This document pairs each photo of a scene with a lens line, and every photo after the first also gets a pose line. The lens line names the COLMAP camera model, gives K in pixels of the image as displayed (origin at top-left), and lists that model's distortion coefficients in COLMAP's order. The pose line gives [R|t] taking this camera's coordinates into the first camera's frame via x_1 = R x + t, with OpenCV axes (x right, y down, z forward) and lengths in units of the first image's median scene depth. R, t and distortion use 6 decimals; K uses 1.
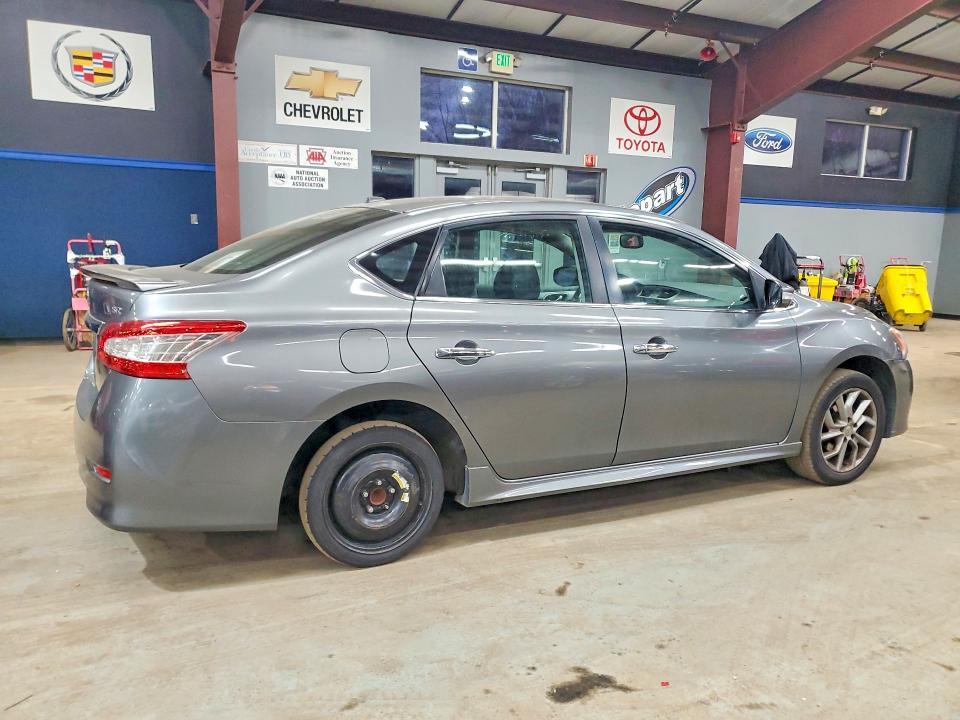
lens RADIAL K [[733.0, 0, 480.8], [0, 733.0, 360.3], [0, 0, 1]] dist [0.002308, 0.018588]
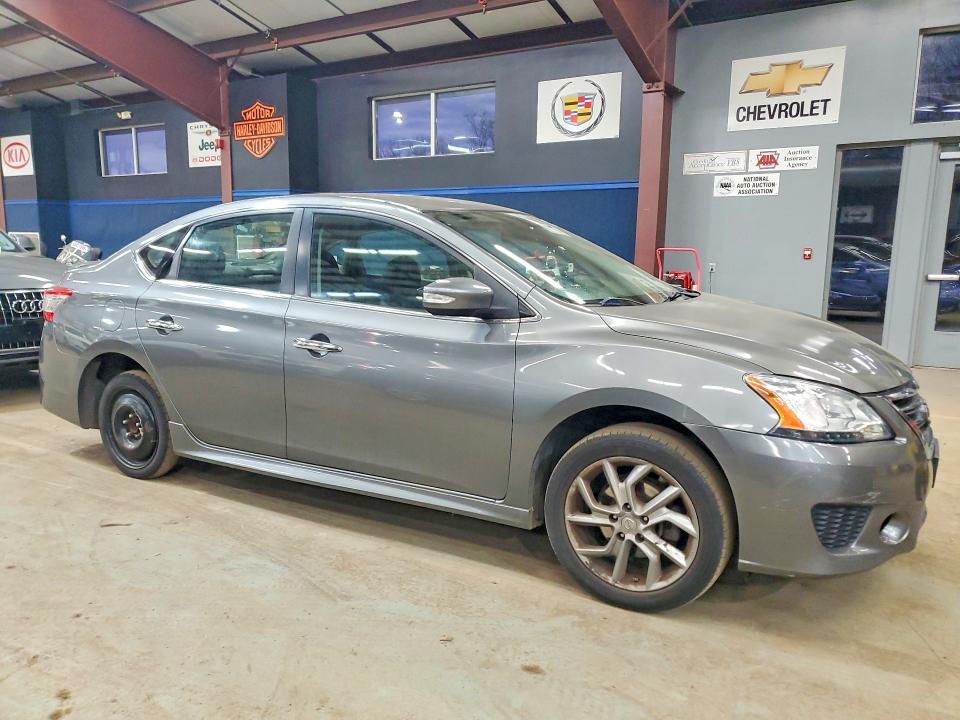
lens RADIAL K [[733.0, 0, 479.7], [0, 733.0, 361.2], [0, 0, 1]] dist [0.002308, 0.018588]
pose [[0.550924, 0.105975, -0.827800, 0.418053], [-0.128799, 0.990818, 0.041125, -0.022765], [0.824557, 0.083963, 0.559515, 0.240082]]
